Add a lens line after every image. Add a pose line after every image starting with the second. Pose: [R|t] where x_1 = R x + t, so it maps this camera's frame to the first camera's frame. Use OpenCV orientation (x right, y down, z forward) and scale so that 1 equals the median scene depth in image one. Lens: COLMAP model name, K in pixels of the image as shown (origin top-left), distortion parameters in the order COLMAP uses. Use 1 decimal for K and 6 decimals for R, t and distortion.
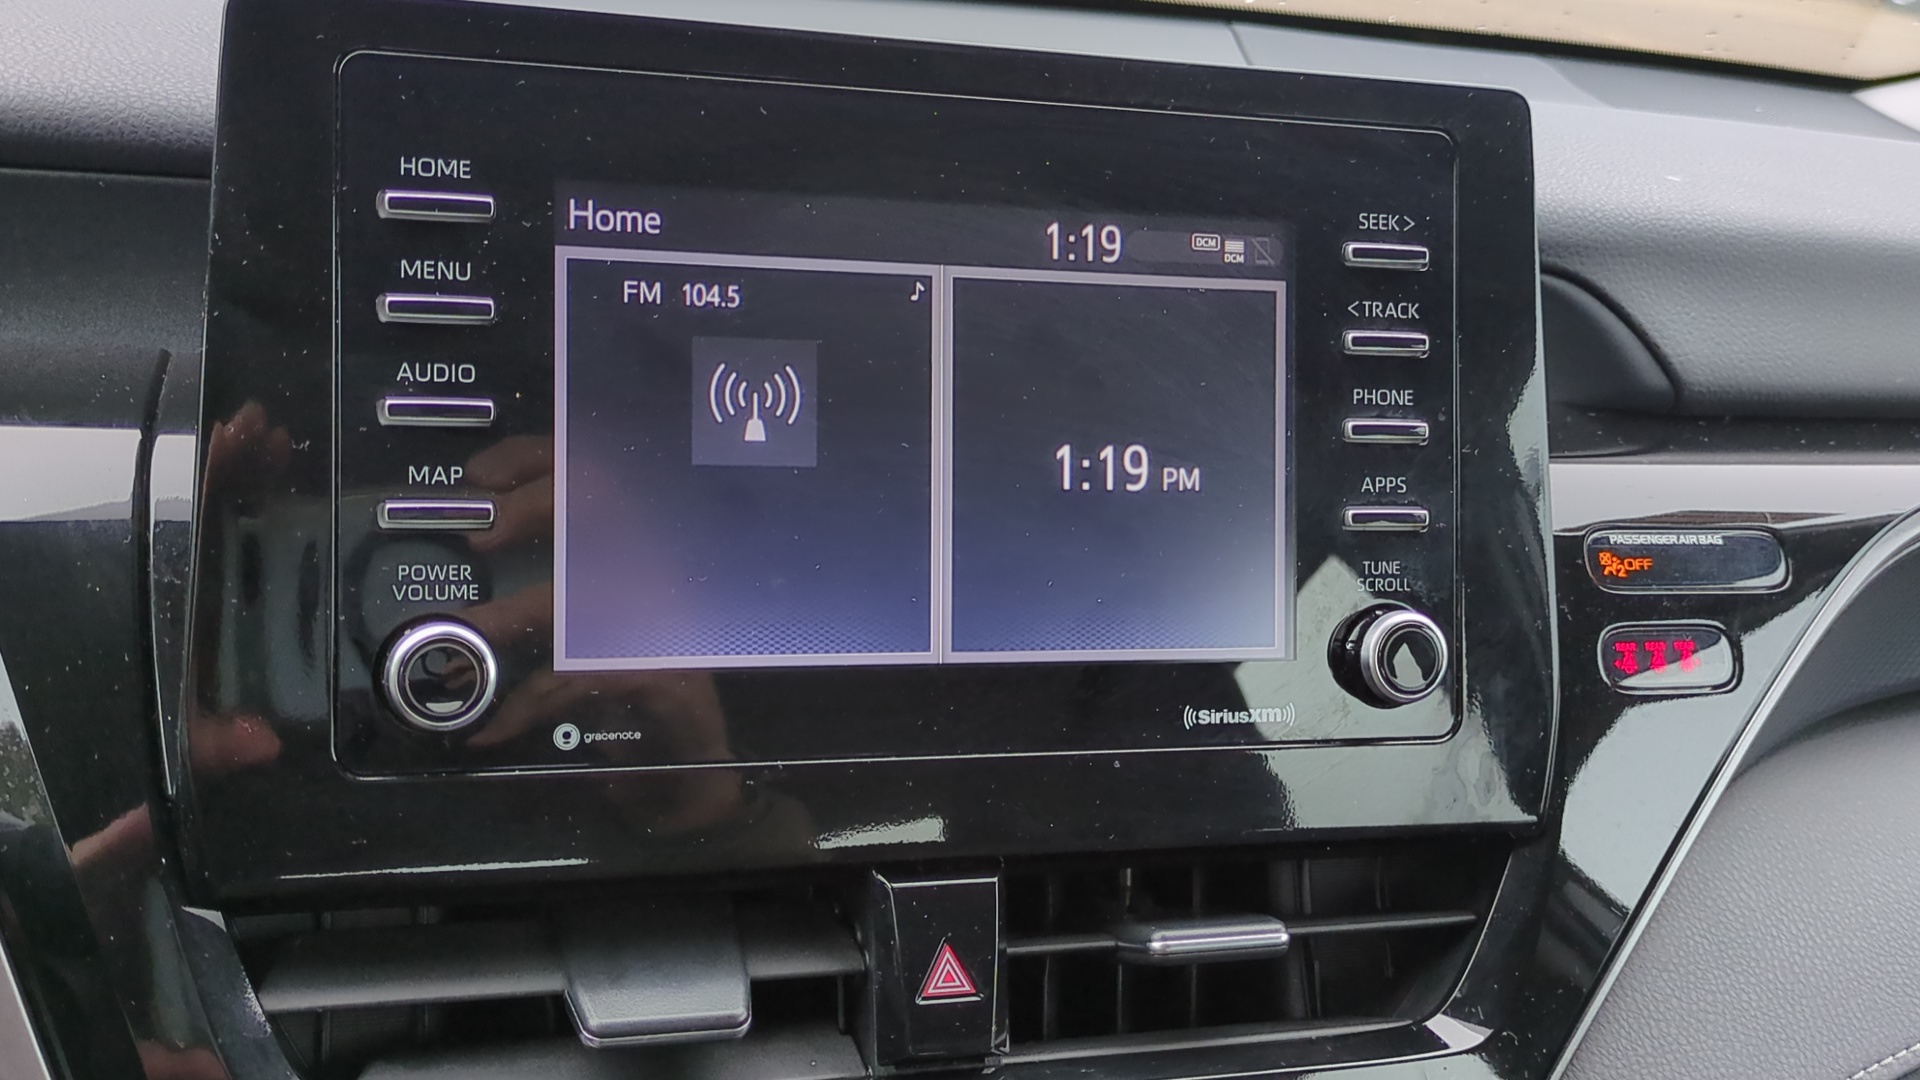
lens RADIAL K [[1970.9, 0, 953.3], [0, 1970.9, 529.0], [0, 0, 1]] dist [0.027590, 0.000000]
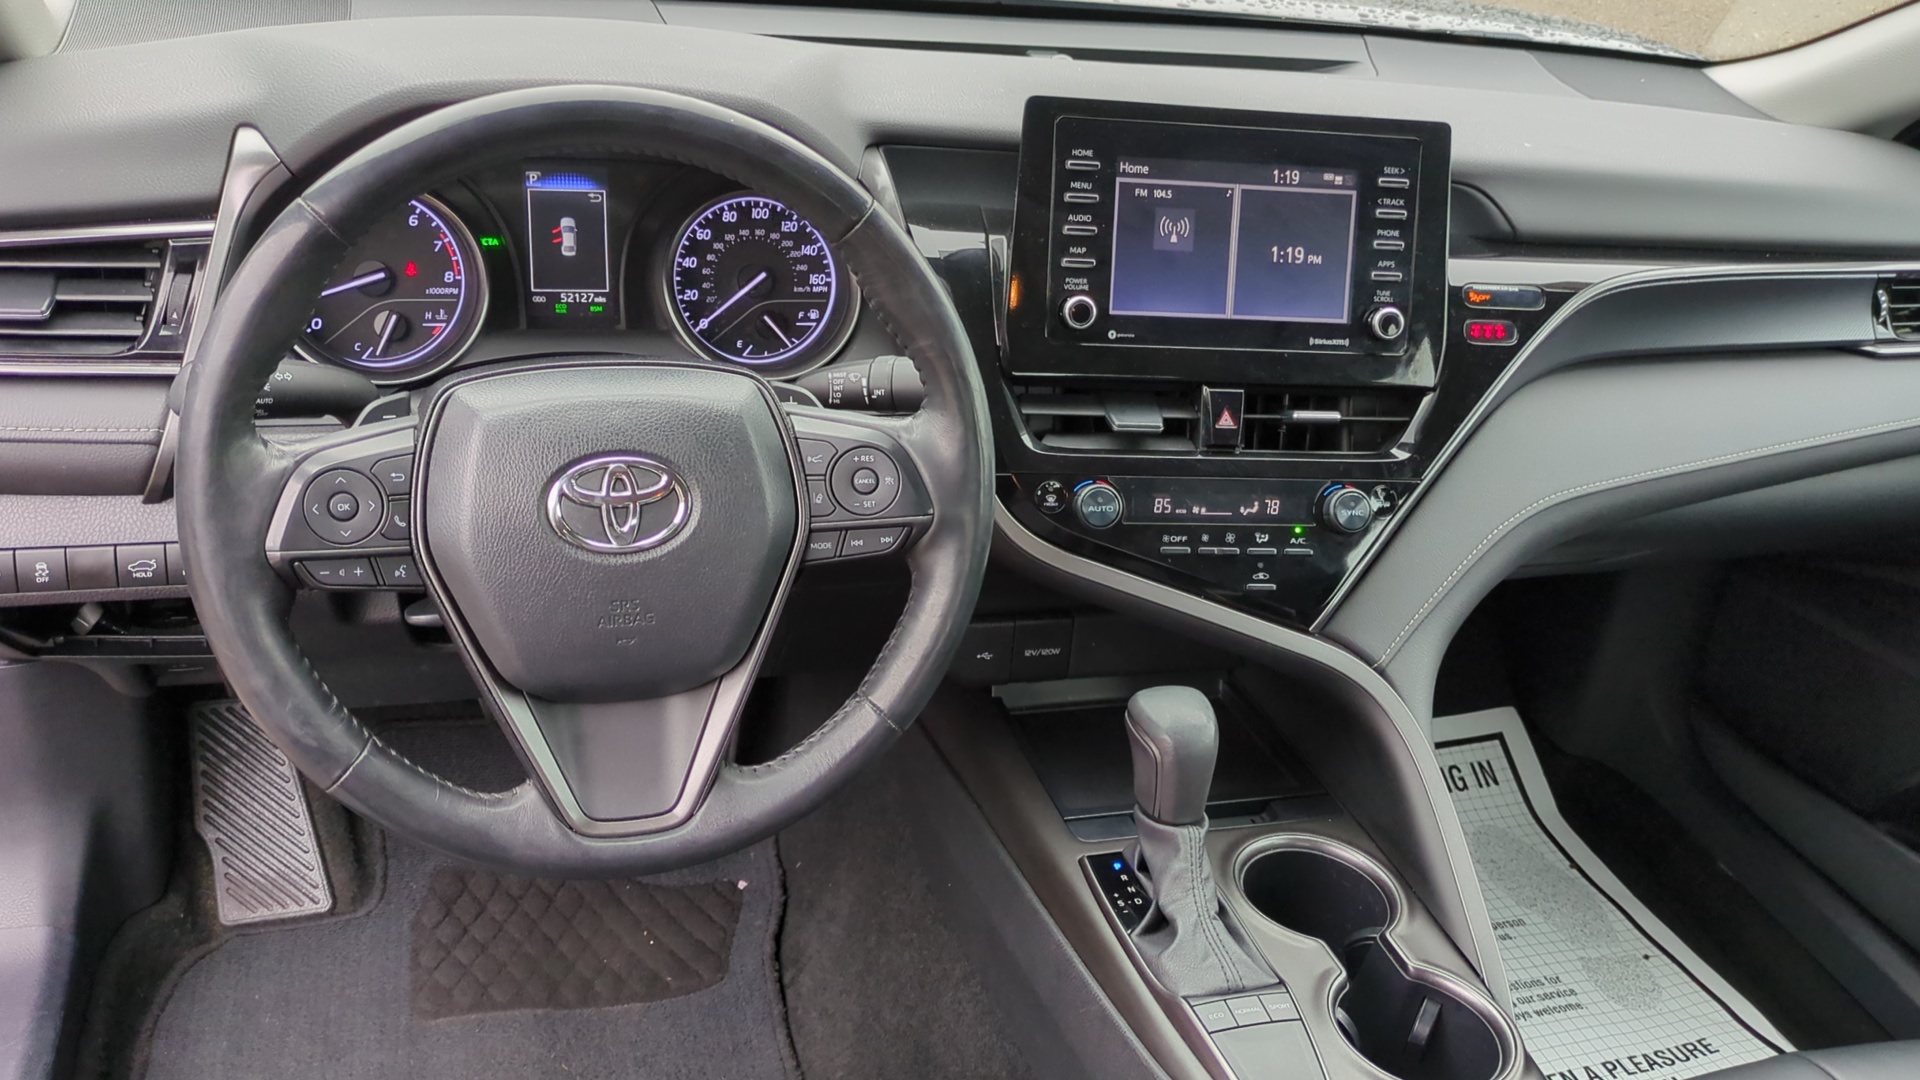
lens RADIAL K [[1600.9, 0, 957.7], [0, 1600.9, 529.6], [0, 0, 1]] dist [0.048276, -0.056034]
pose [[0.992738, 0.051579, -0.108681, -0.133842], [-0.036575, 0.990063, 0.135781, 0.068776], [0.114605, -0.130820, 0.984760, -1.501044]]
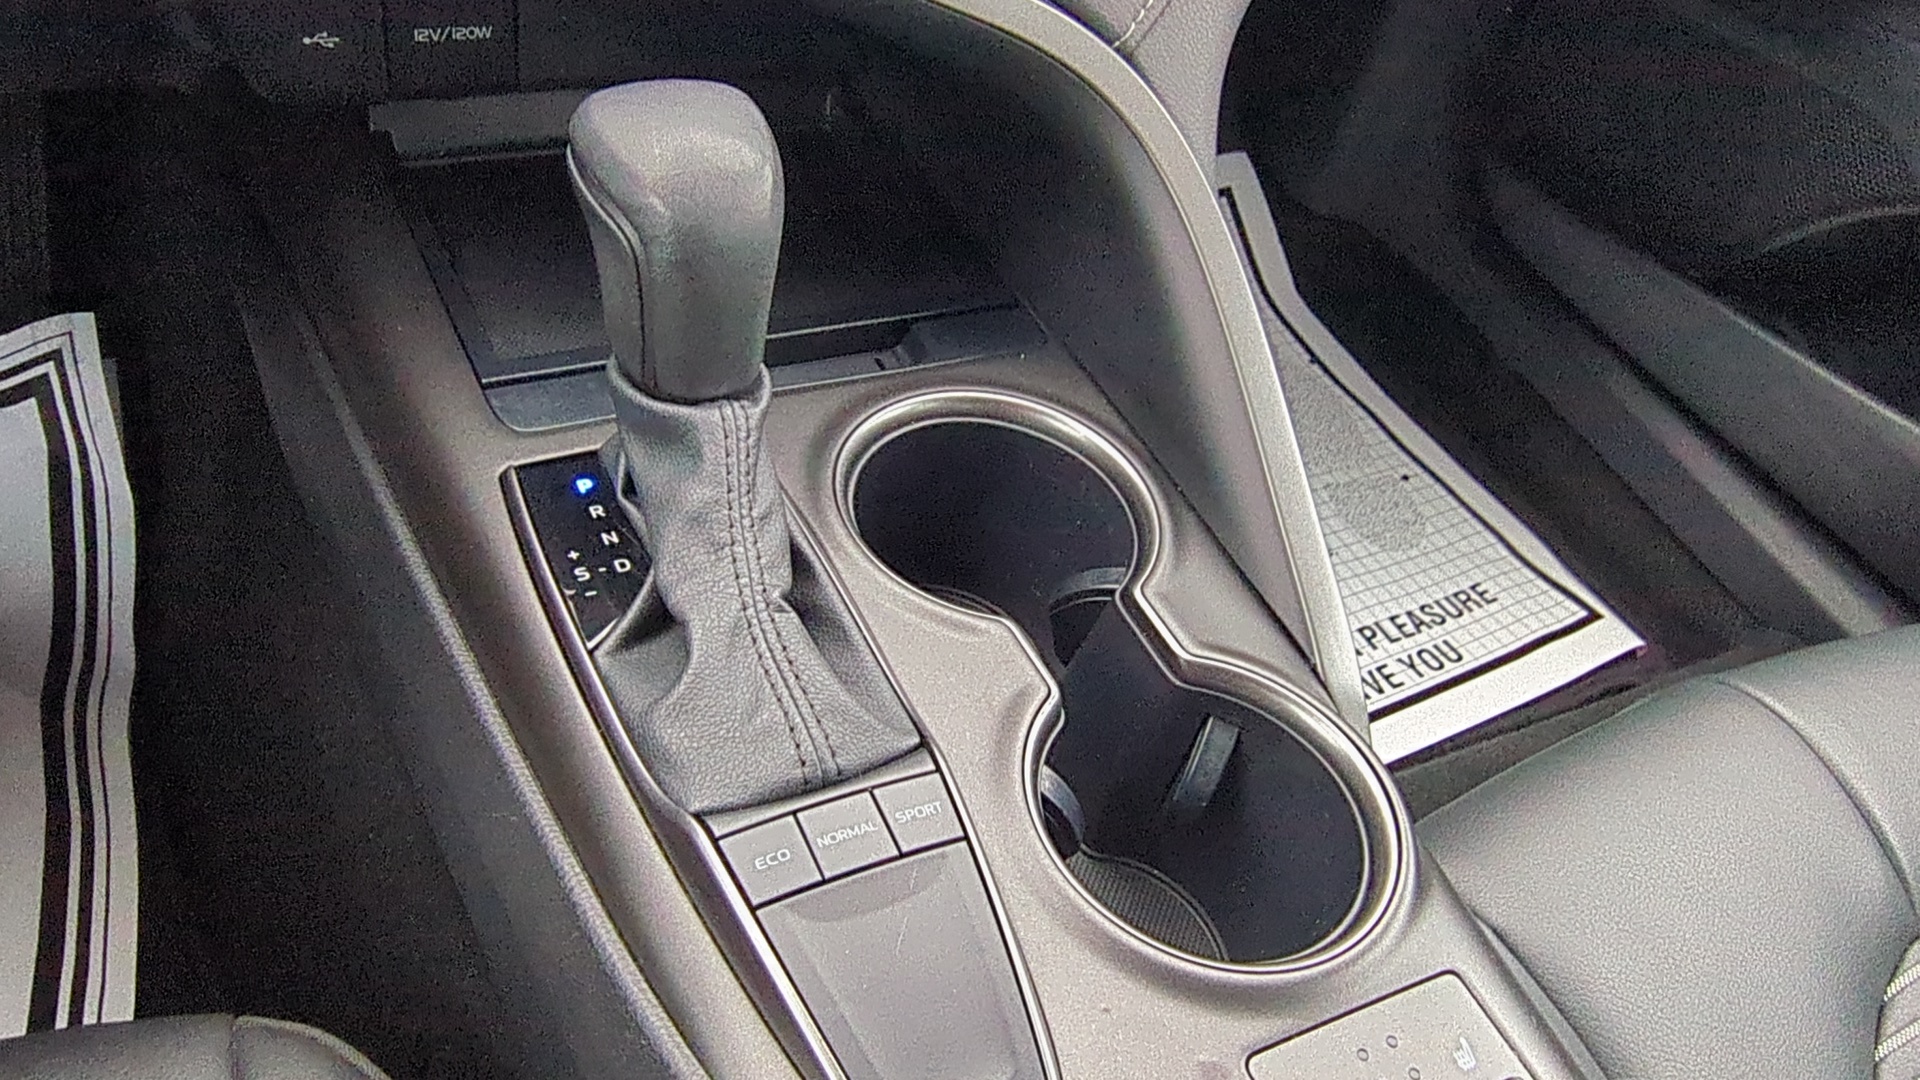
lens RADIAL K [[1537.9, 0, 972.5], [0, 1537.9, 535.4], [0, 0, 1]] dist [-0.010186, 0.009052]
pose [[0.993234, 0.017873, 0.114748, 0.011970], [-0.067624, 0.892294, 0.446361, 0.412225], [-0.094411, -0.451100, 0.887466, -0.194674]]
